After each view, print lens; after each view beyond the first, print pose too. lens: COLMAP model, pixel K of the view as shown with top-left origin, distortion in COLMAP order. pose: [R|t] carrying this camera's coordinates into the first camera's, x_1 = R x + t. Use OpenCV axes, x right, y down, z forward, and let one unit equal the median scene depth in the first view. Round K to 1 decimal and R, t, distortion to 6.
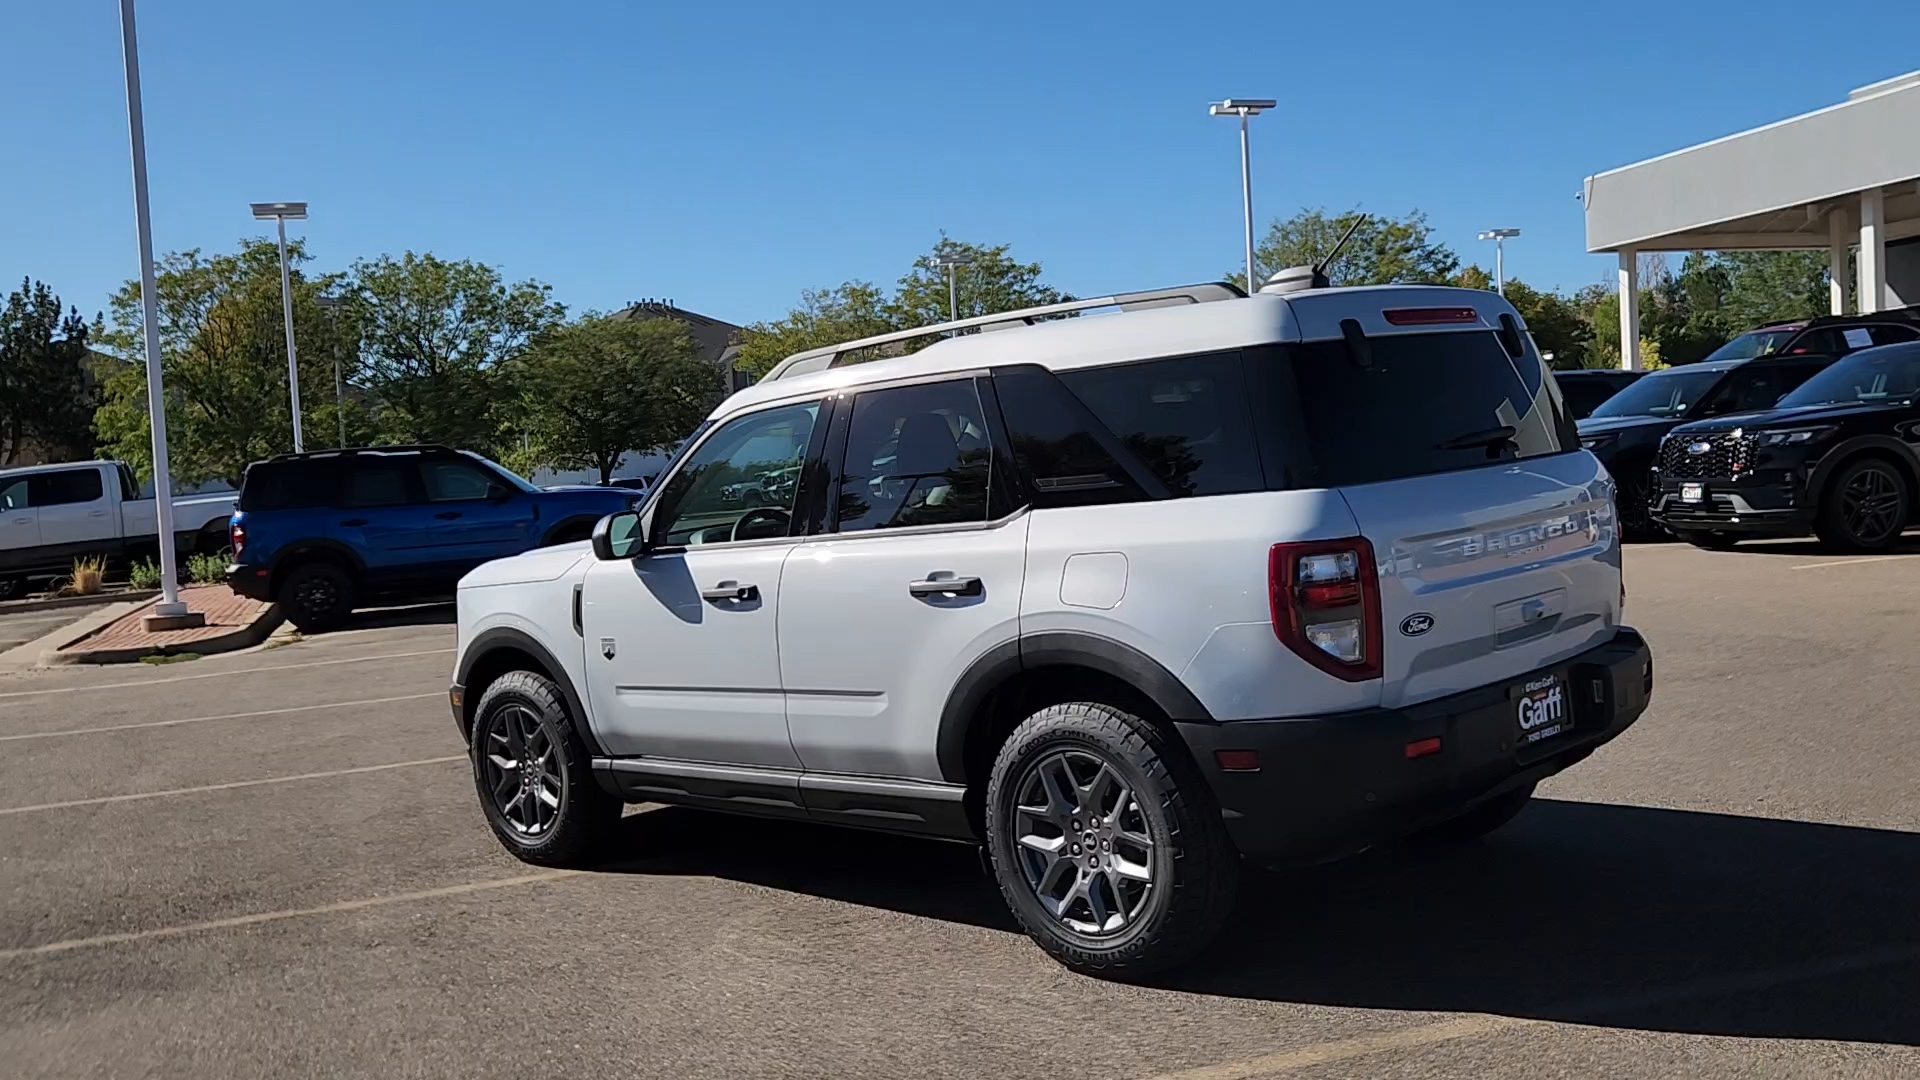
lens RADIAL K [[1764.0, 0, 949.3], [0, 1764.0, 578.8], [0, 0, 1]] dist [0.028250, -0.013233]
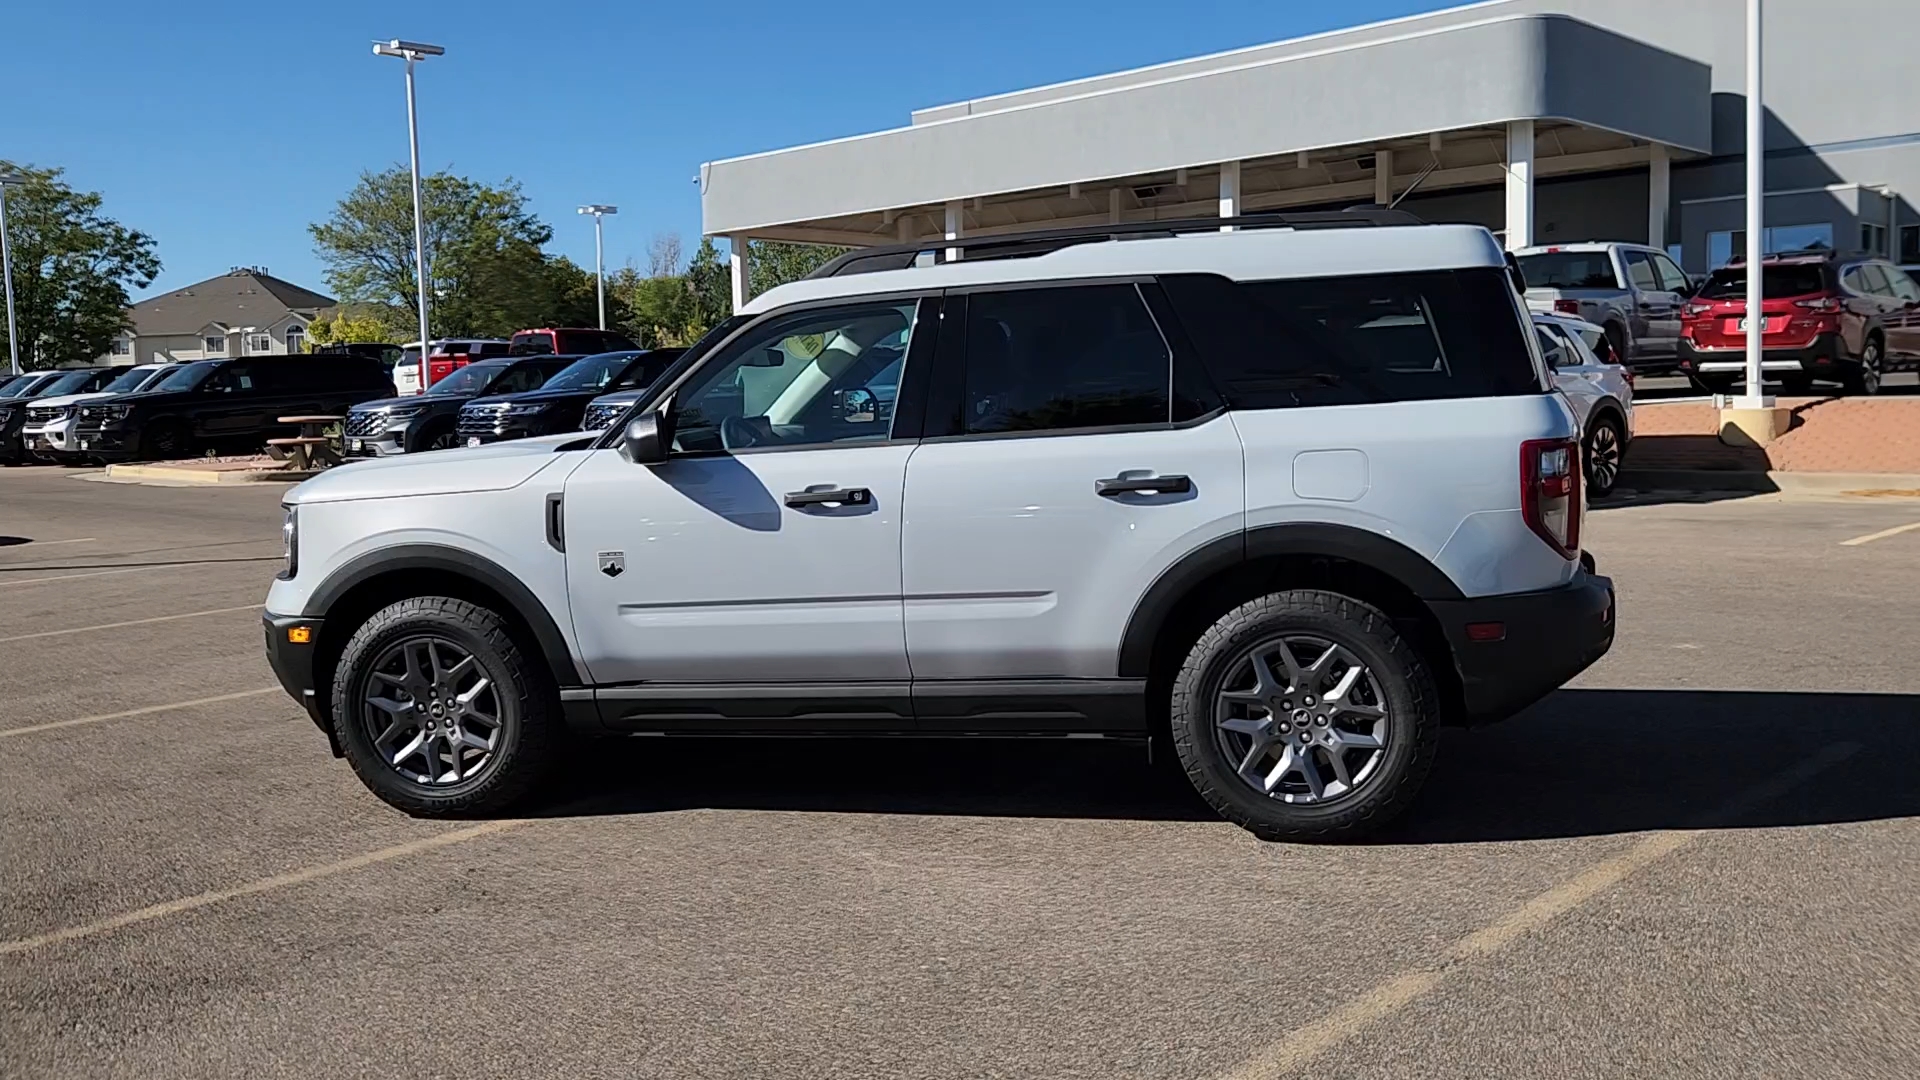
lens RADIAL K [[1767.4, 0, 946.6], [0, 1767.4, 578.8], [0, 0, 1]] dist [0.024737, -0.015879]
pose [[0.858075, -0.014769, 0.513311, -0.480074], [0.007003, 0.999830, 0.017062, 0.031269], [-0.513476, -0.011046, 0.858033, 0.132295]]
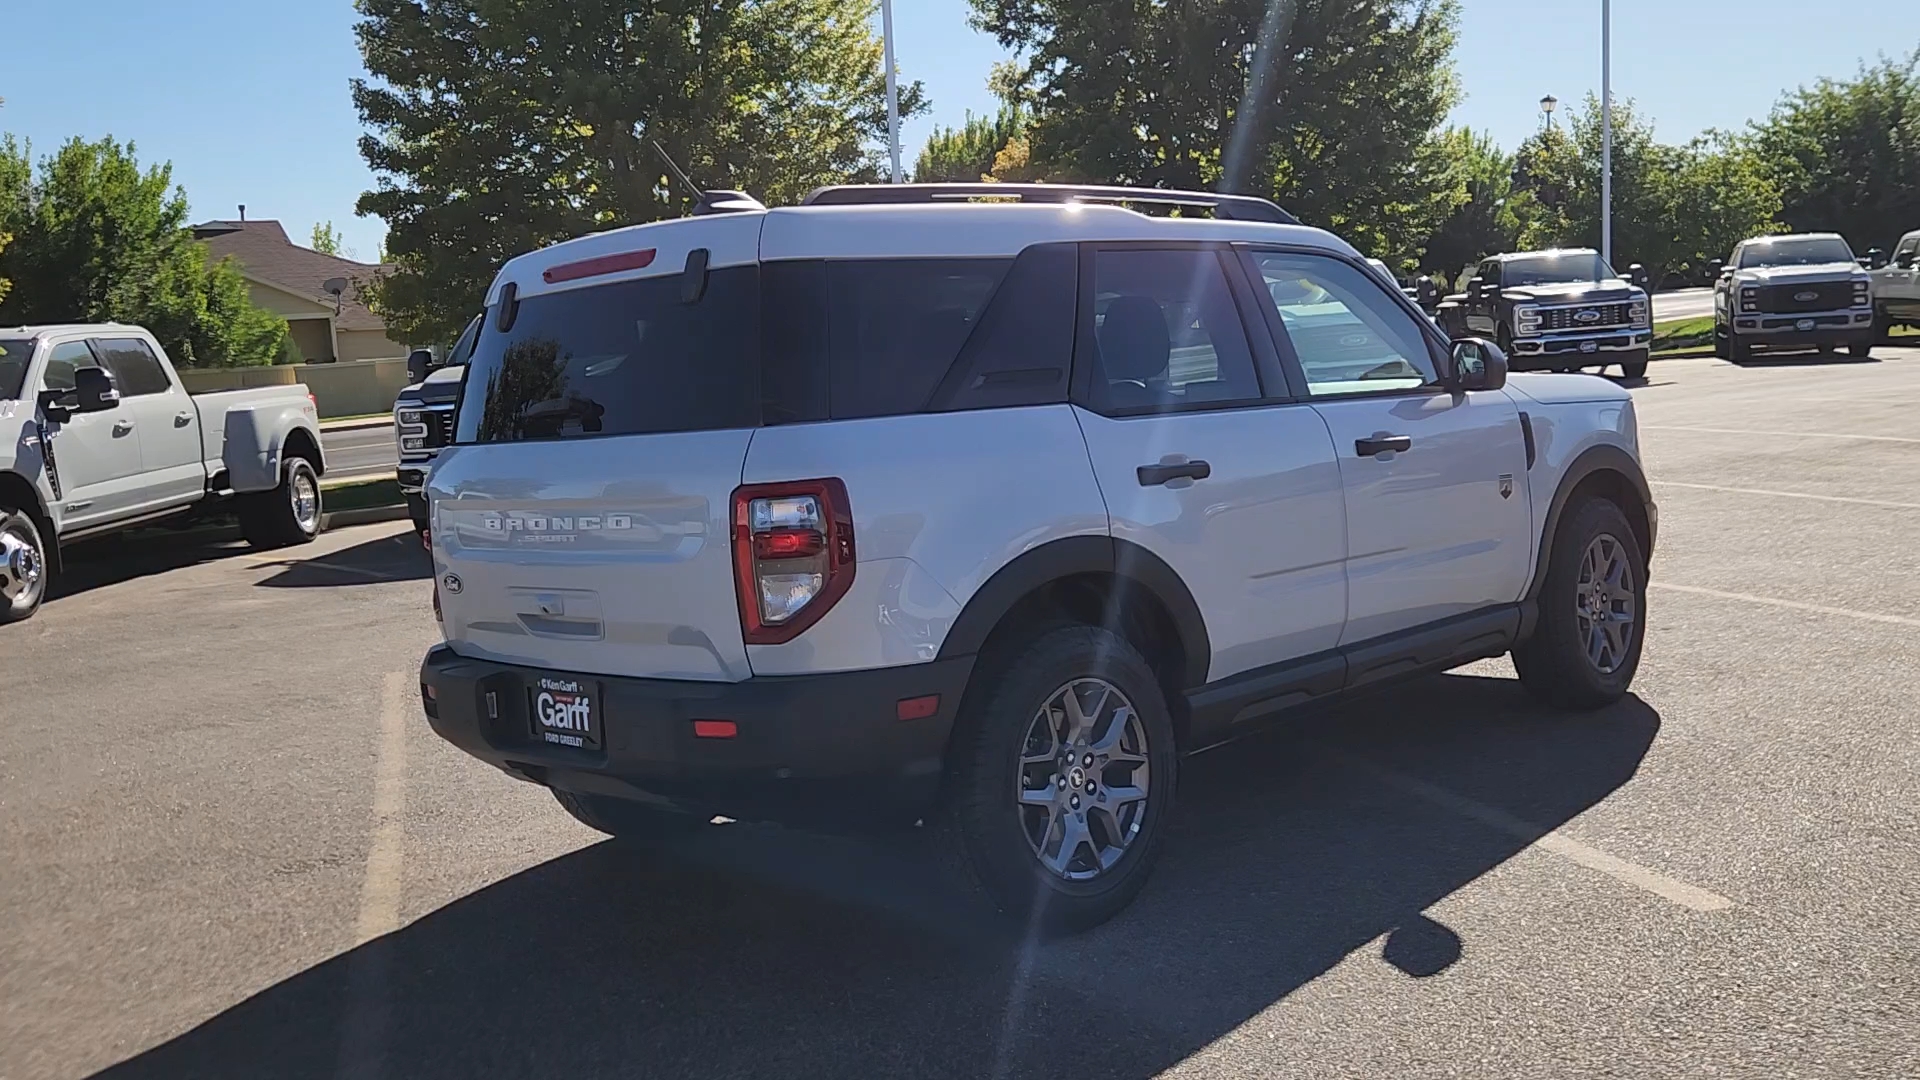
lens RADIAL K [[1764.0, 0, 949.3], [0, 1764.0, 578.8], [0, 0, 1]] dist [0.028250, -0.013233]
pose [[0.018808, 0.200745, -0.979463, 0.884779], [0.000512, 0.979634, 0.200790, -0.128491], [0.999823, -0.004278, 0.018322, 0.860409]]
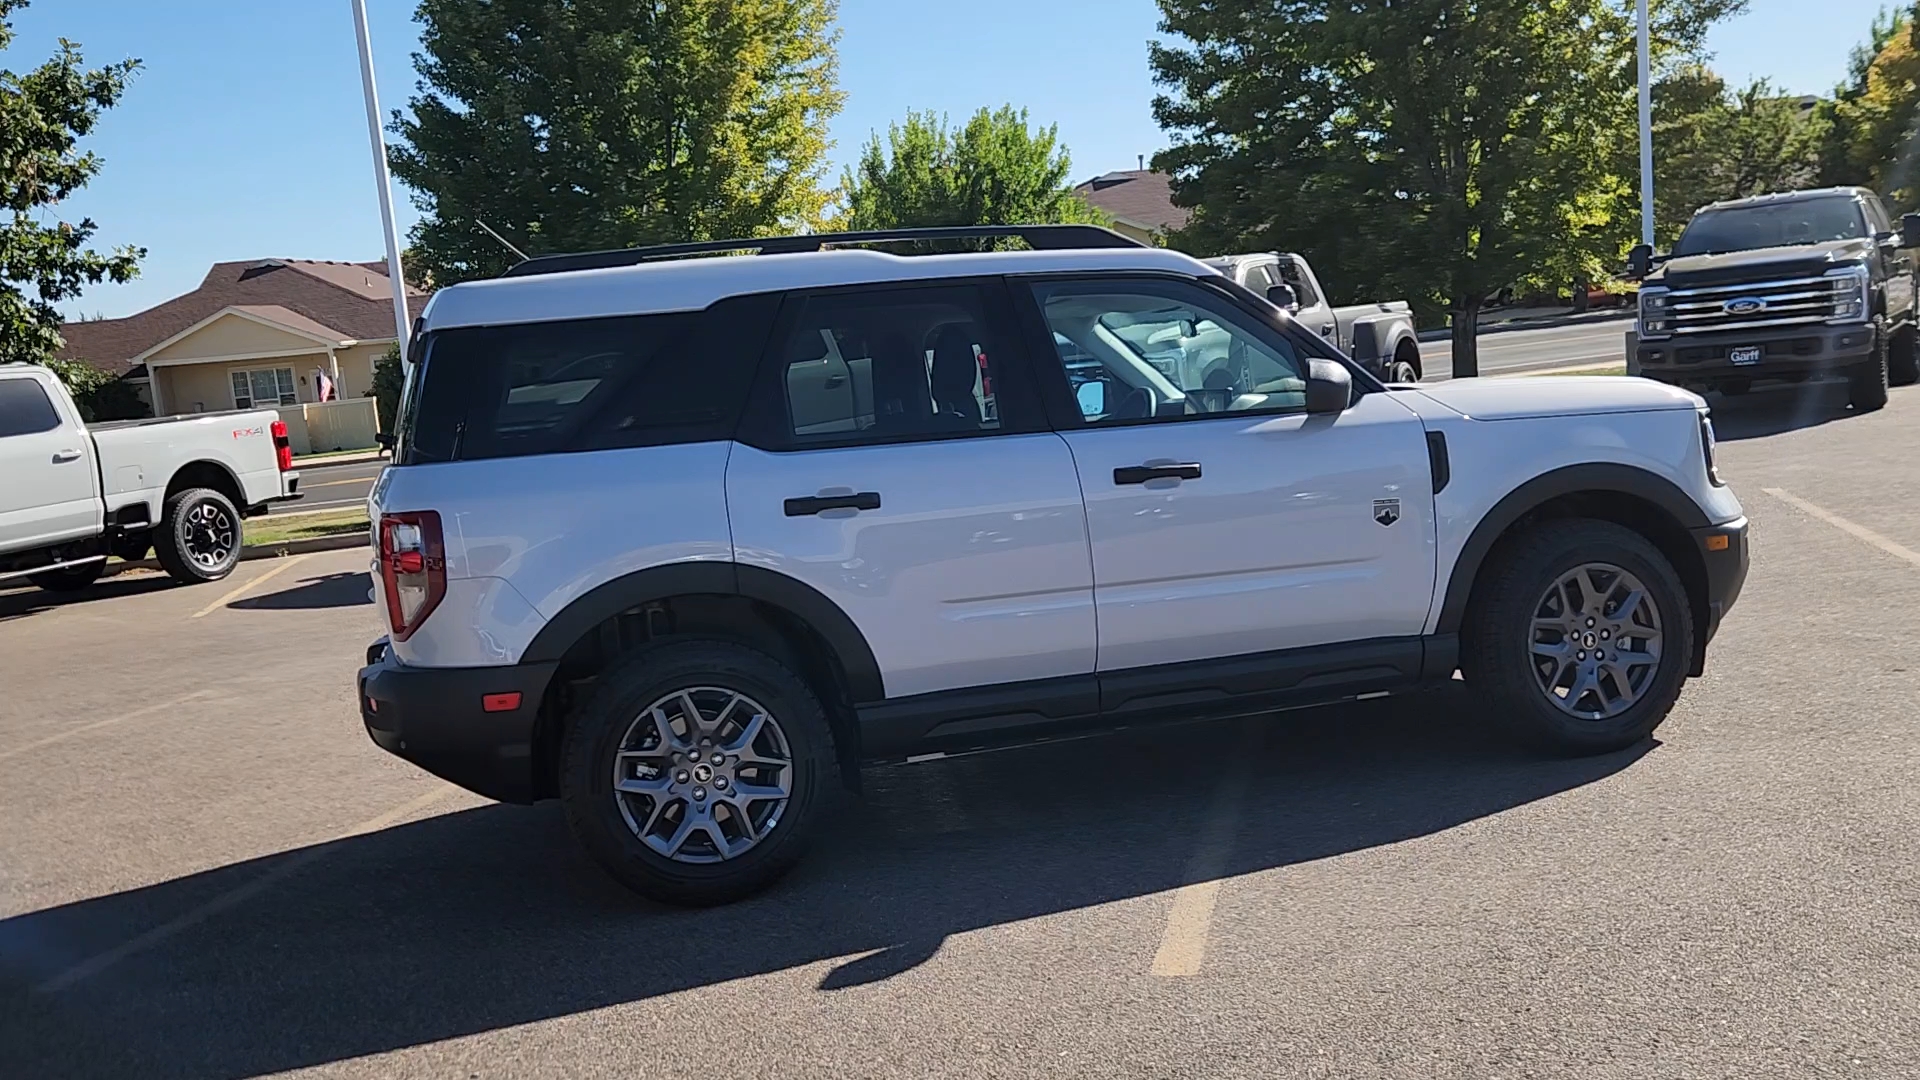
lens RADIAL K [[1767.4, 0, 946.6], [0, 1767.4, 578.8], [0, 0, 1]] dist [0.024737, -0.015879]
pose [[-0.477204, 0.227697, -0.848781, 0.823836], [0.067979, 0.972520, 0.222673, -0.163570], [0.876159, 0.048561, -0.479569, 1.365751]]
